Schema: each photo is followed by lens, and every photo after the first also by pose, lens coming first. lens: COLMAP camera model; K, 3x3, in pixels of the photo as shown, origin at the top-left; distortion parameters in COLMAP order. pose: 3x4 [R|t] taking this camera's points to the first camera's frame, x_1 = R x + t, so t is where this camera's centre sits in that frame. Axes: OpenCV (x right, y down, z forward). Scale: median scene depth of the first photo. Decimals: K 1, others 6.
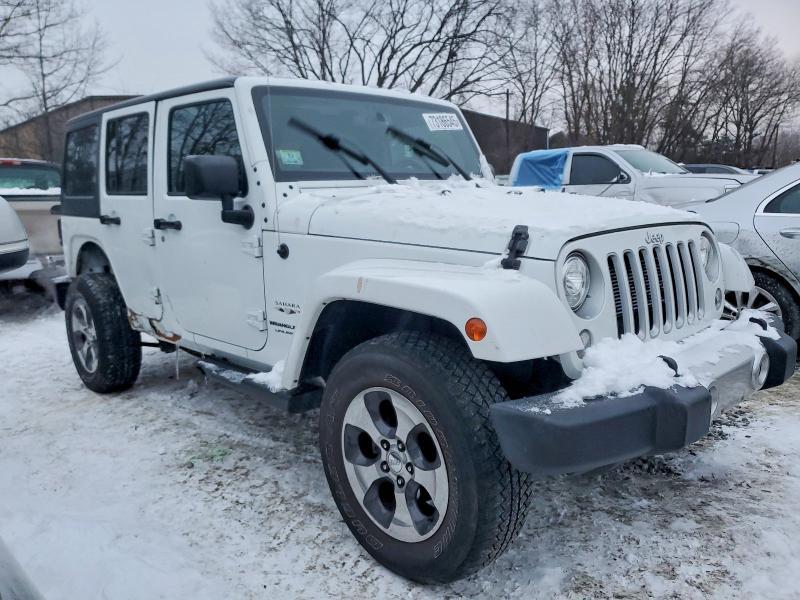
lens RADIAL K [[617.0, 0, 400.3], [0, 617.0, 301.2], [0, 0, 1]] dist [0.022375, 0.000134]
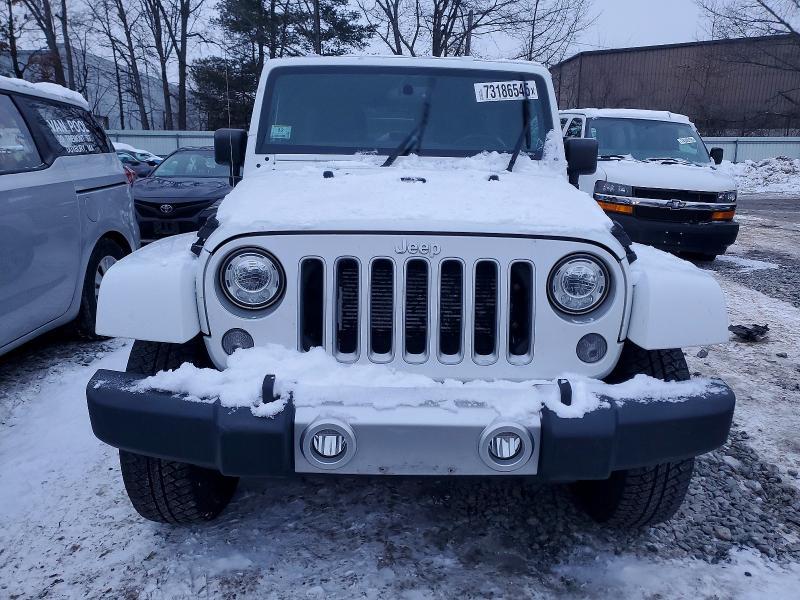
lens RADIAL K [[617.0, 0, 405.6], [0, 617.0, 294.6], [0, 0, 1]] dist [0.022375, 0.000134]
pose [[0.748688, 0.192105, -0.634478, 0.750117], [-0.153321, 0.981320, 0.116202, -0.108646], [0.644949, 0.010279, 0.764156, 0.295910]]
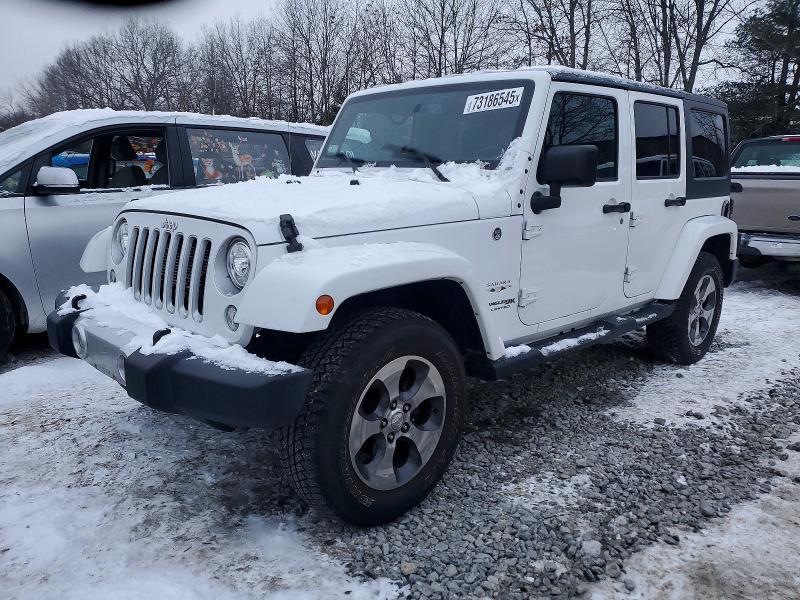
lens RADIAL K [[617.0, 0, 401.4], [0, 617.0, 299.8], [0, 0, 1]] dist [0.022375, 0.000134]
pose [[0.056239, 0.232593, -0.970947, 1.261805], [-0.191846, 0.956882, 0.218112, -0.240595], [0.979812, 0.174006, 0.098436, 1.075764]]
